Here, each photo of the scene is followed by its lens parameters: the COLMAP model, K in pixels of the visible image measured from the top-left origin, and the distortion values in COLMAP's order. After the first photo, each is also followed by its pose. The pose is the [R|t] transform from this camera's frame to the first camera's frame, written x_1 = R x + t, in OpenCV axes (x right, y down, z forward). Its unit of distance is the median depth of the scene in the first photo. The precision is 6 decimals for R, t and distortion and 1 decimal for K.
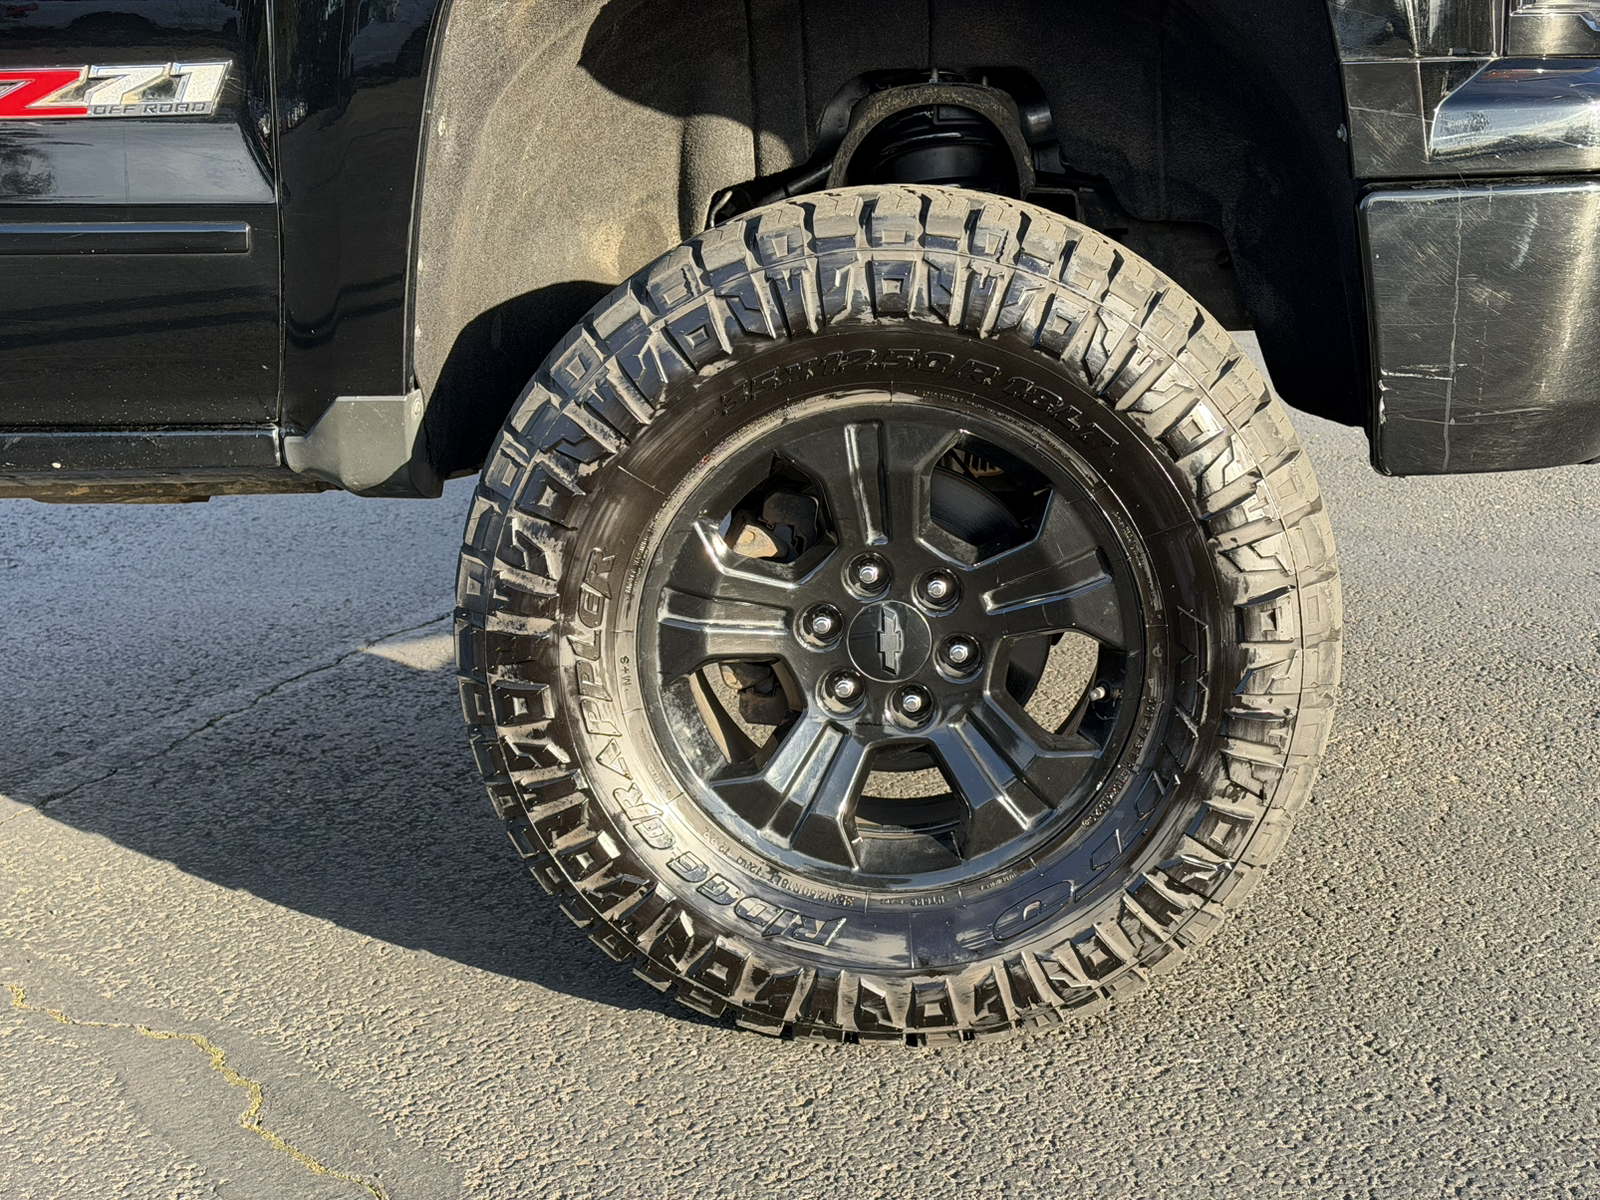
lens RADIAL K [[2478.1, 0, 800.0], [0, 2478.1, 600.0], [0, 0, 1]] dist [0.214971, -0.521144]
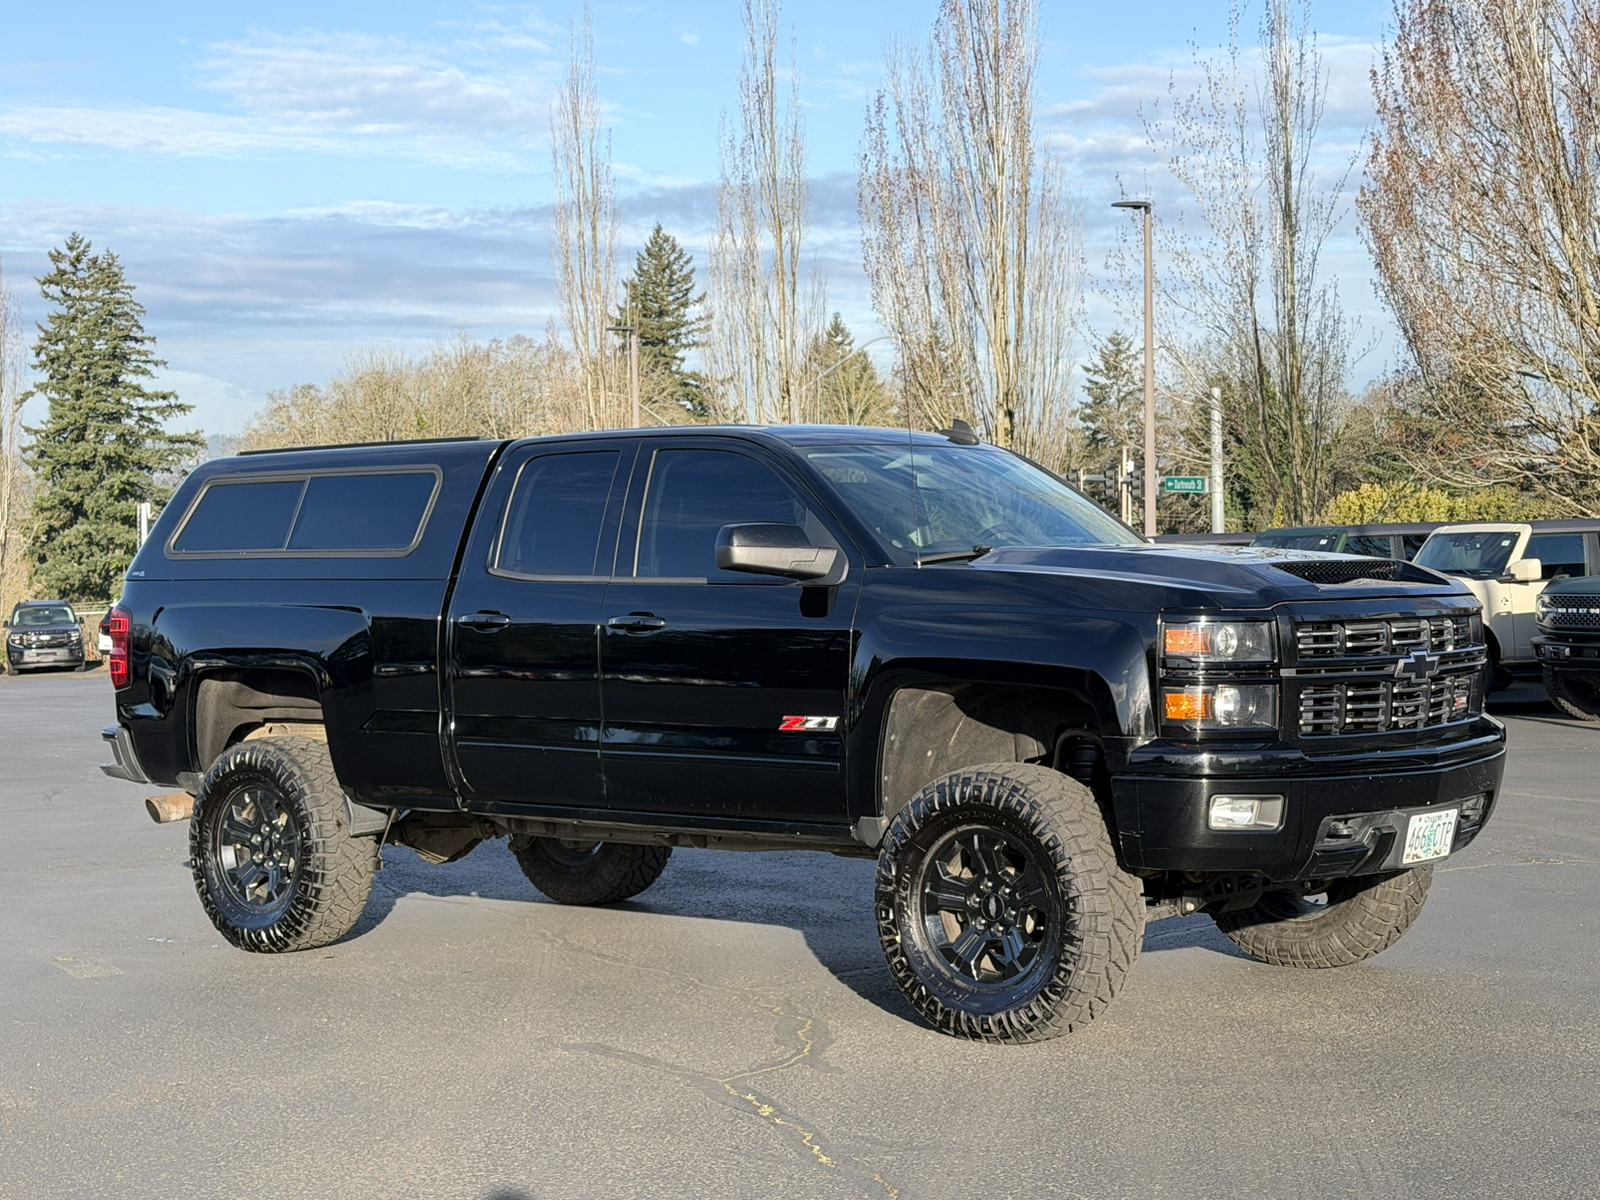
lens RADIAL K [[2305.9, 0, 800.0], [0, 2305.9, 600.0], [0, 0, 1]] dist [0.237827, -0.672986]
pose [[0.834356, 0.025591, -0.550631, 1.458239], [-0.150848, 0.971390, -0.183429, 0.216892], [0.530183, 0.236107, 0.814346, -1.628538]]
